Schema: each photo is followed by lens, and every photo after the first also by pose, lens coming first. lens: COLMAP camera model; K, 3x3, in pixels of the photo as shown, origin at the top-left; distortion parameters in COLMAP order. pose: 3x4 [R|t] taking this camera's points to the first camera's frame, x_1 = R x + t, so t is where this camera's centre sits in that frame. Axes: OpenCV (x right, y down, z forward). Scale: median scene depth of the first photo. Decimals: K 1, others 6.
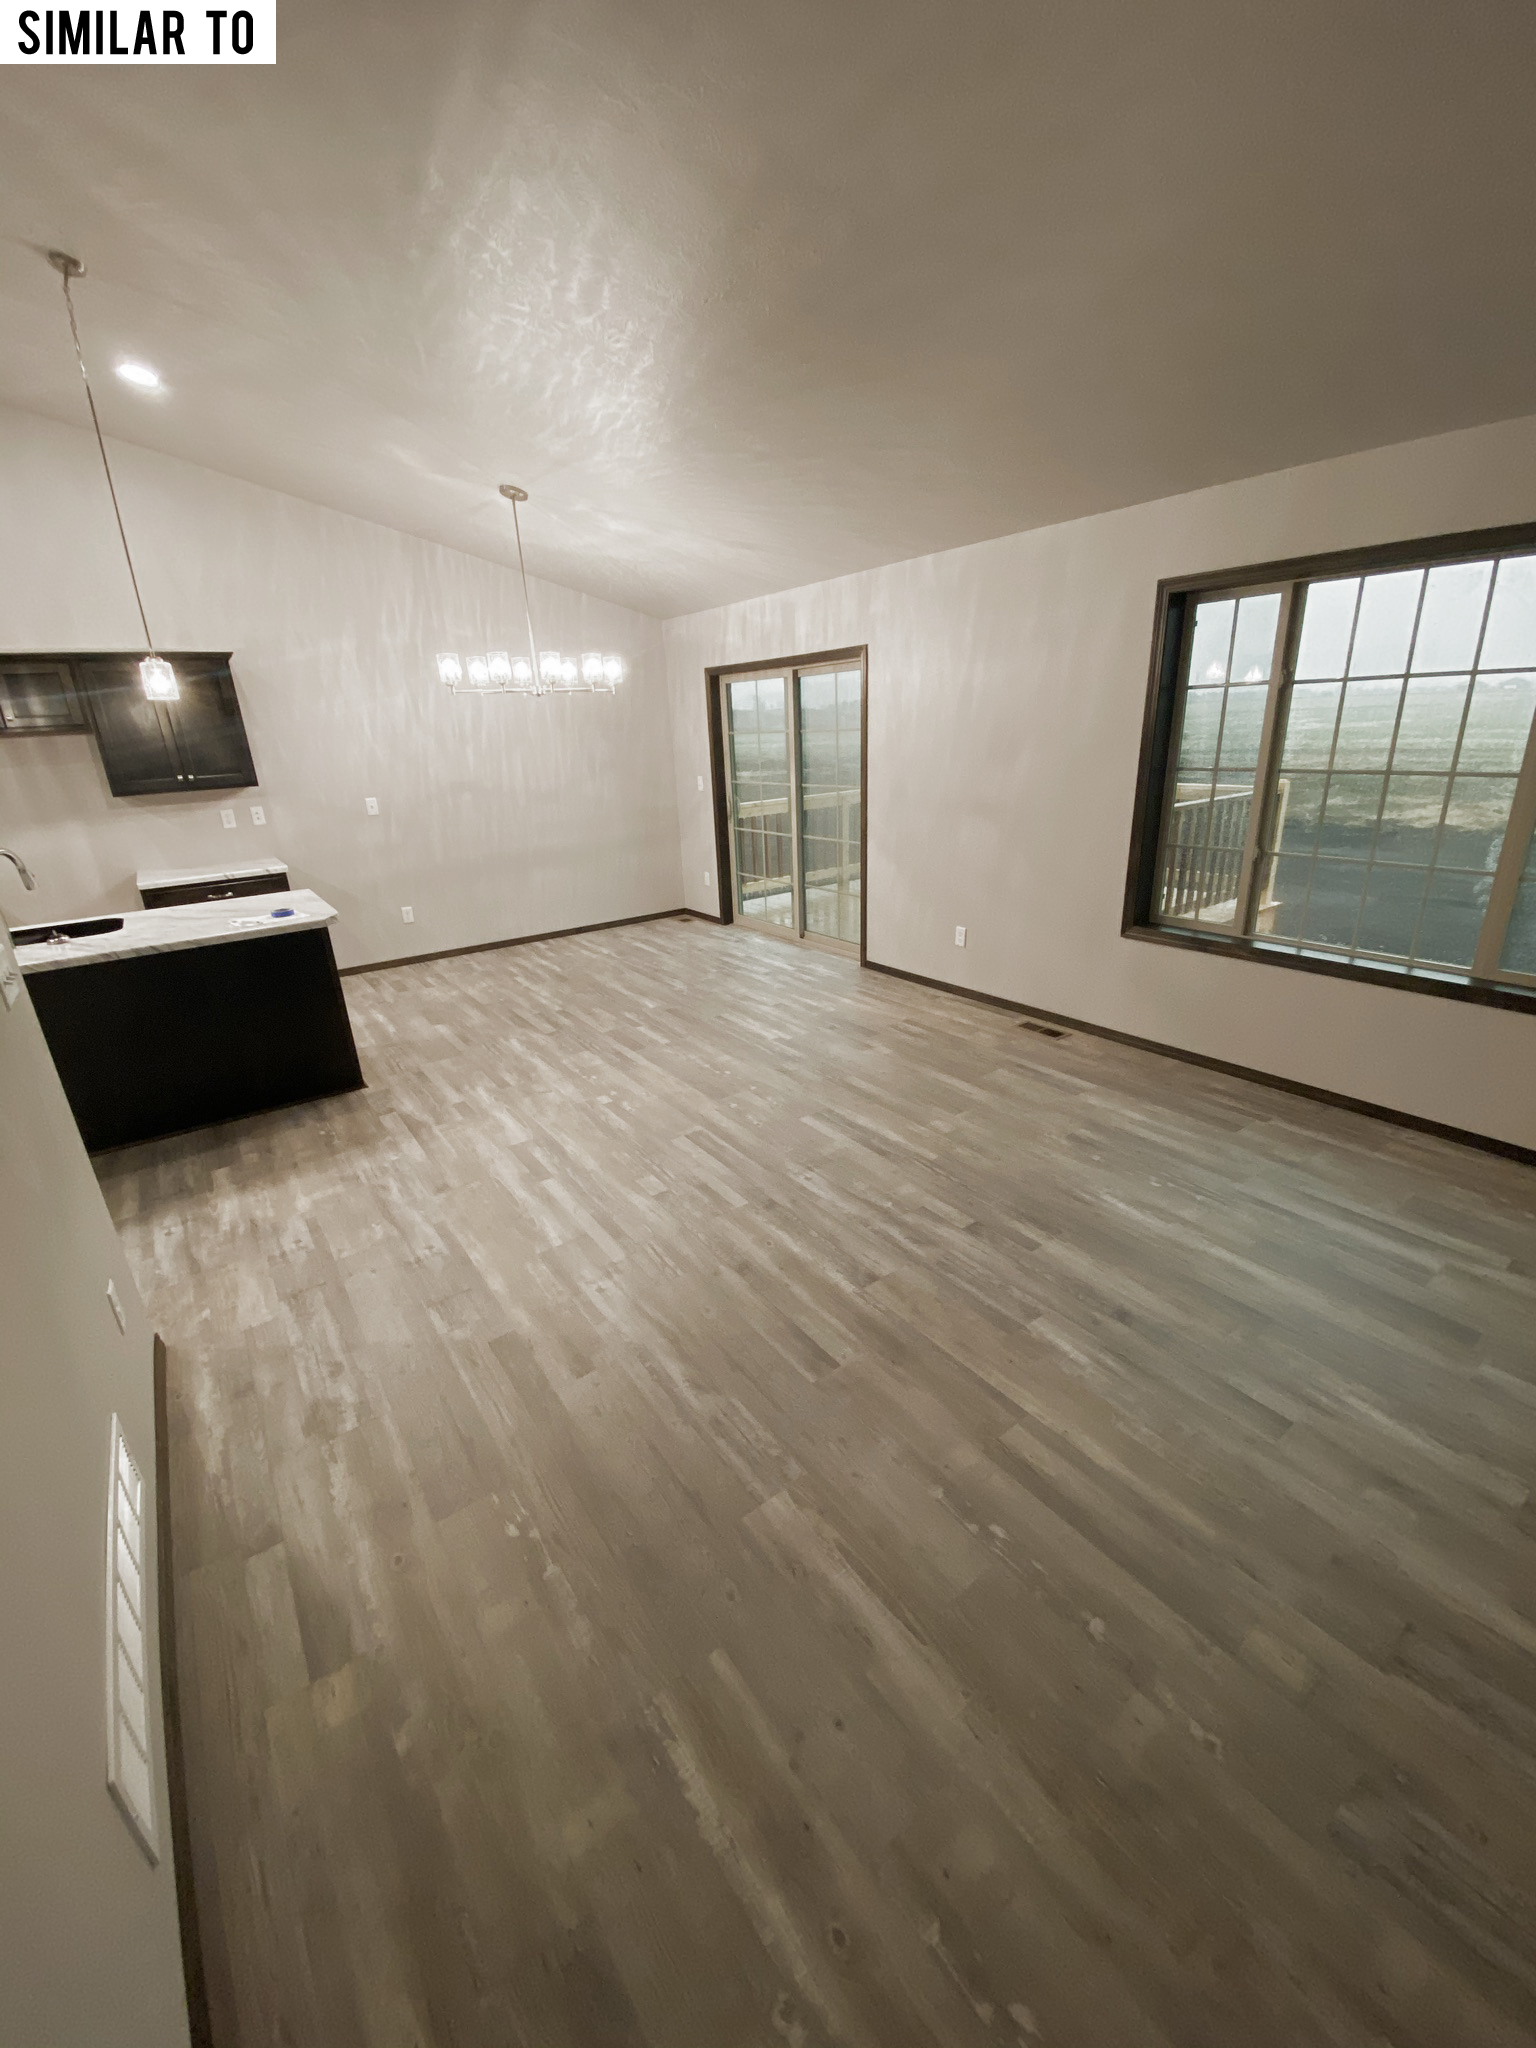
lens RADIAL K [[834.0, 0, 767.8], [0, 834.0, 1040.5], [0, 0, 1]] dist [-0.021407, -0.000314]
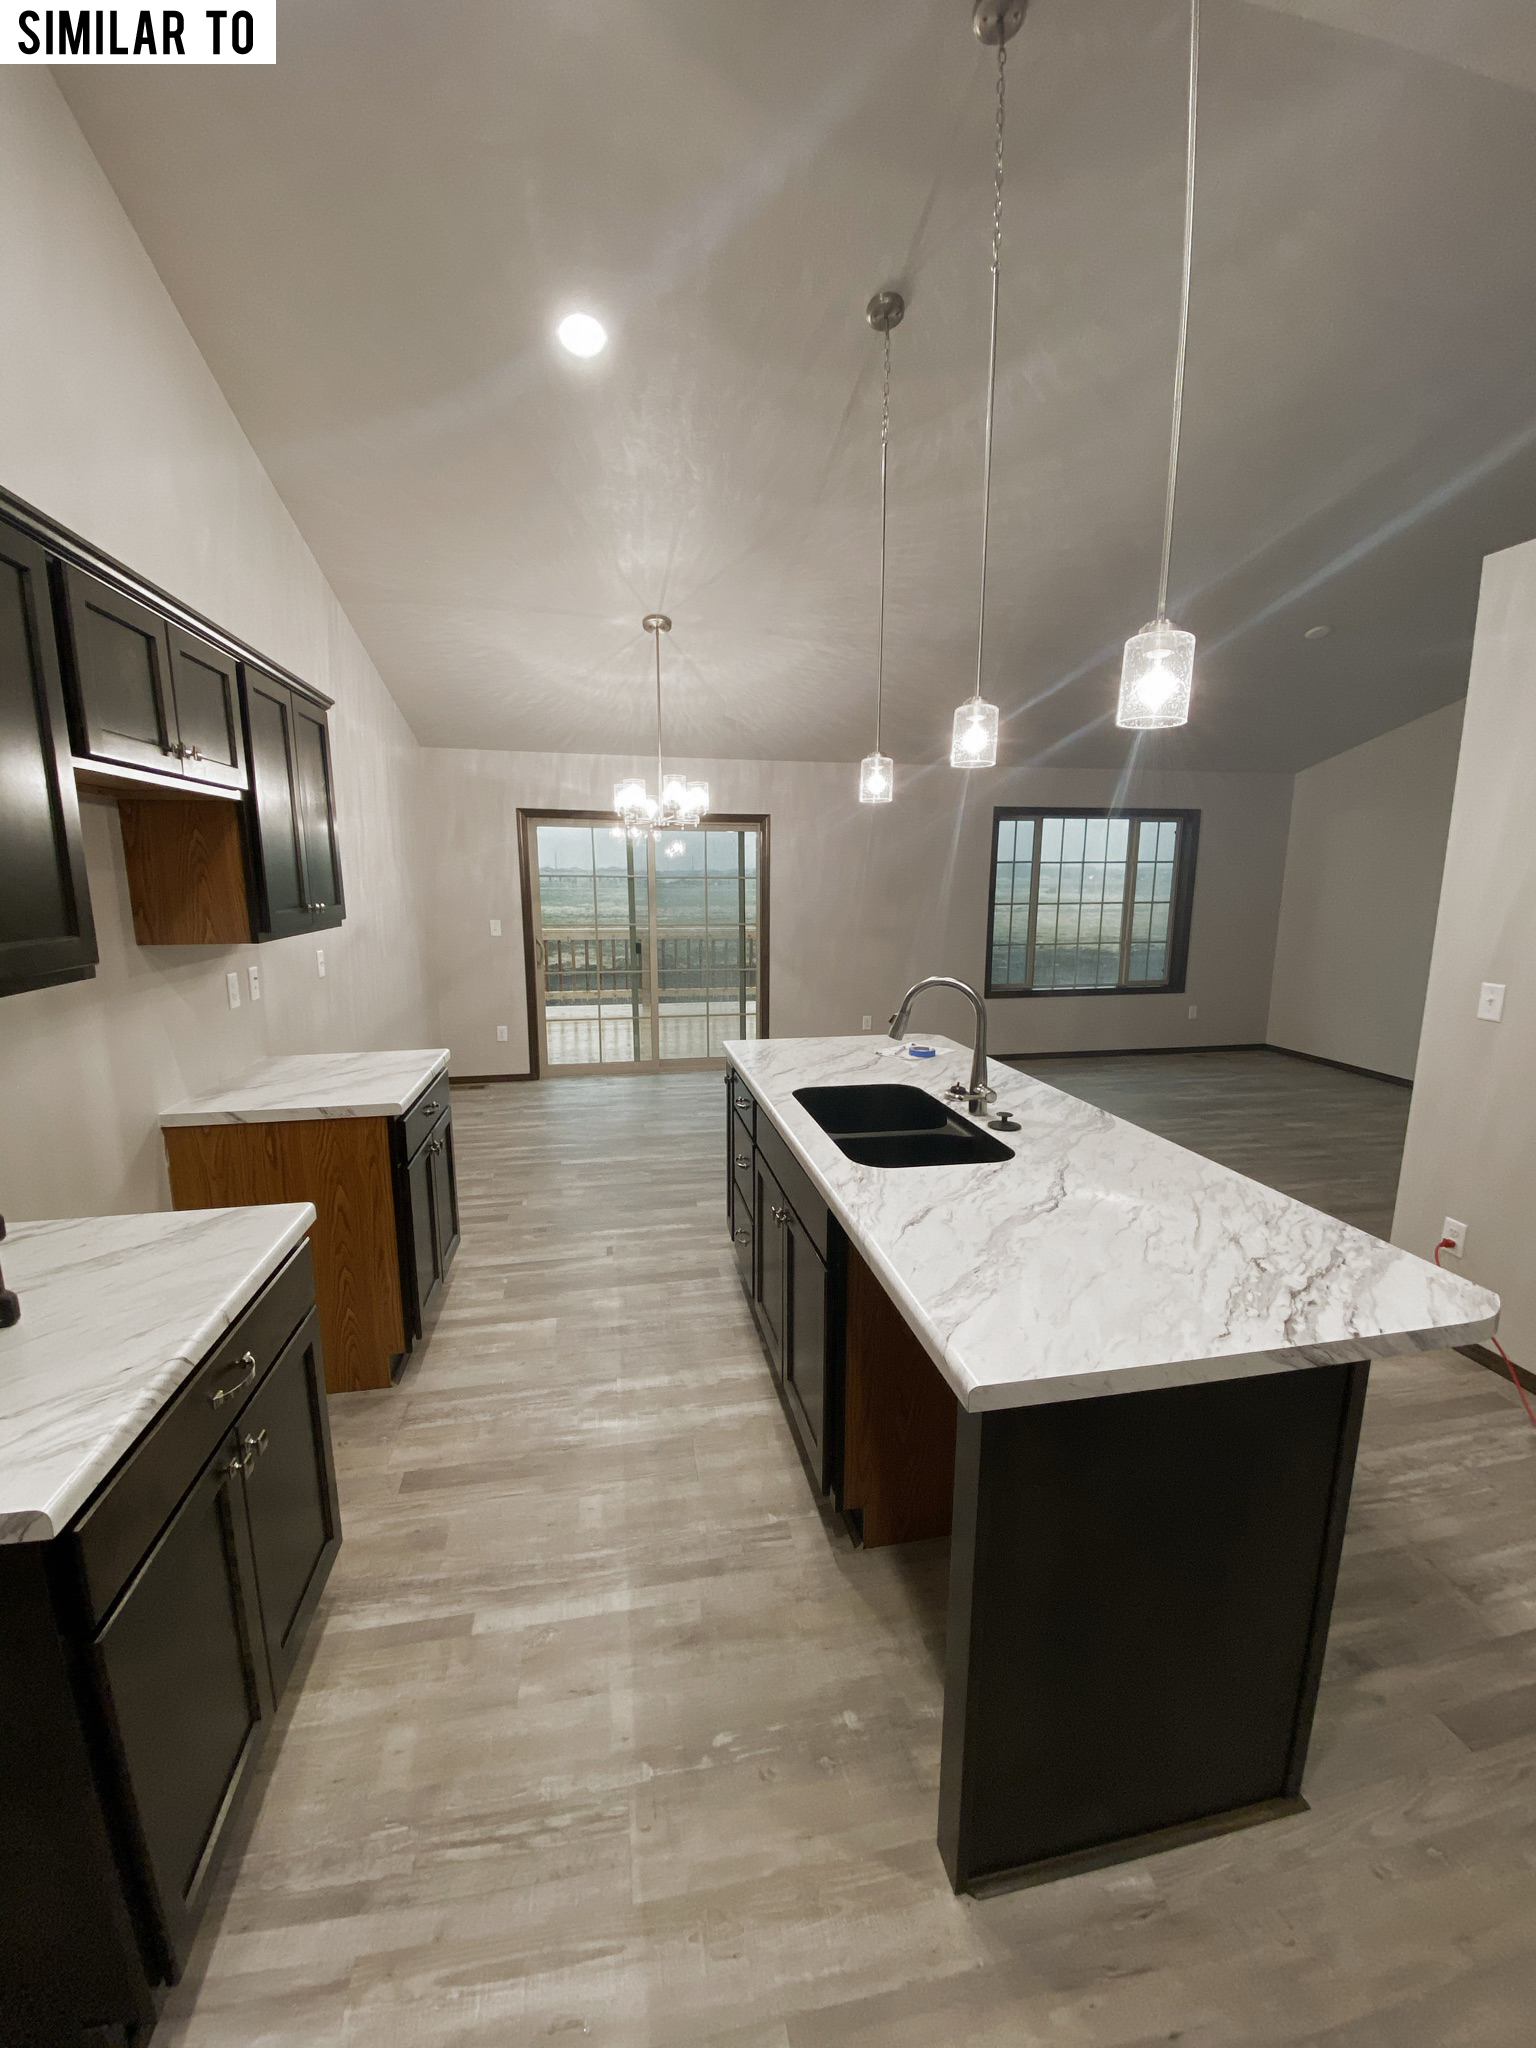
lens RADIAL K [[834.0, 0, 767.5], [0, 834.0, 1020.0], [0, 0, 1]] dist [-0.021407, -0.000314]
pose [[0.417434, -0.116888, 0.901158, -1.067336], [0.303022, 0.952836, -0.016775, -0.154815], [-0.856695, 0.280073, 0.433166, 0.538384]]
